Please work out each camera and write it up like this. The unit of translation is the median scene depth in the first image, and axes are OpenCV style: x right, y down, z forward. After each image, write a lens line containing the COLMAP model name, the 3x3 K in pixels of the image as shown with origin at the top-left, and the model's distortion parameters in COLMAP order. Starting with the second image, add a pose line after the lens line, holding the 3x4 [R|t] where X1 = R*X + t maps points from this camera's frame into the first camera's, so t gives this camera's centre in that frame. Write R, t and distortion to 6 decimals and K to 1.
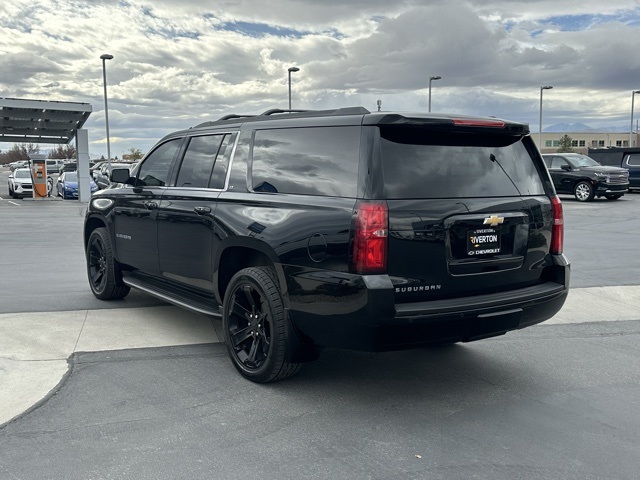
lens RADIAL K [[639.5, 0, 313.8], [0, 639.5, 238.1], [0, 0, 1]] dist [0.178281, -0.350200]
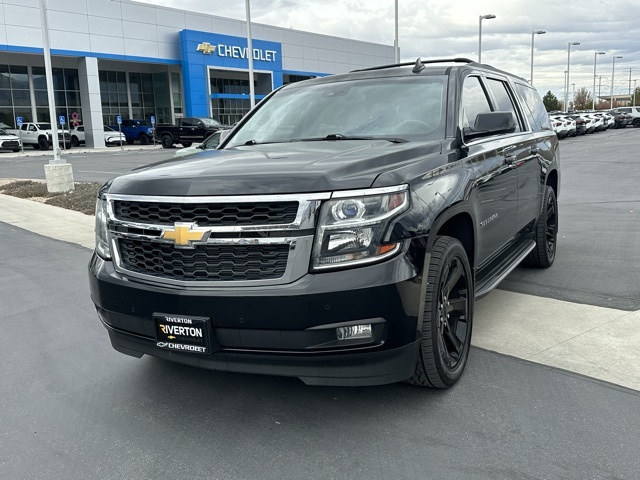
lens RADIAL K [[639.5, 0, 313.8], [0, 639.5, 238.1], [0, 0, 1]] dist [0.178281, -0.350200]
pose [[-0.448356, -0.125199, 0.885043, -1.083633], [0.137320, 0.968740, 0.206605, -0.195001], [-0.883244, 0.214167, -0.417148, 1.971765]]
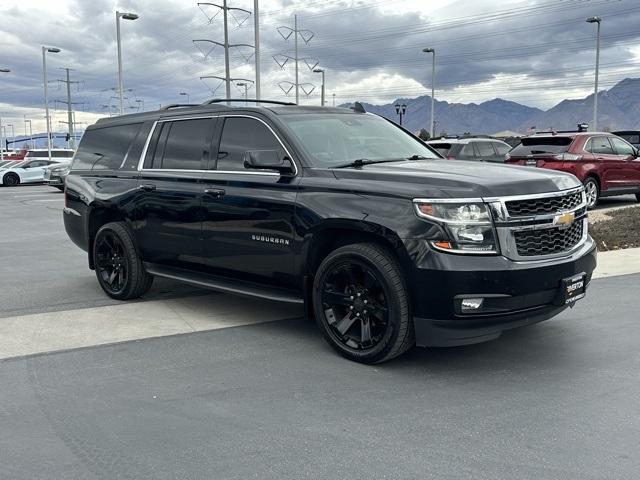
lens RADIAL K [[639.5, 0, 313.8], [0, 639.5, 238.1], [0, 0, 1]] dist [0.178281, -0.350200]
pose [[-0.986503, 0.041367, -0.158432, 0.038053], [0.003733, 0.972992, 0.230810, -0.266566], [0.163701, 0.227103, -0.960014, 2.637543]]
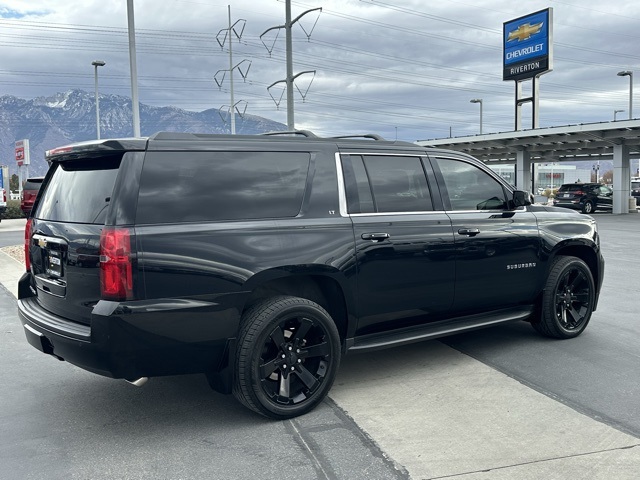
lens RADIAL K [[639.5, 0, 313.8], [0, 639.5, 238.1], [0, 0, 1]] dist [0.178281, -0.350200]
pose [[0.038741, 0.070316, -0.996772, 1.152521], [-0.092864, 0.993457, 0.066473, -0.124135], [0.994925, 0.089989, 0.045018, 1.183352]]
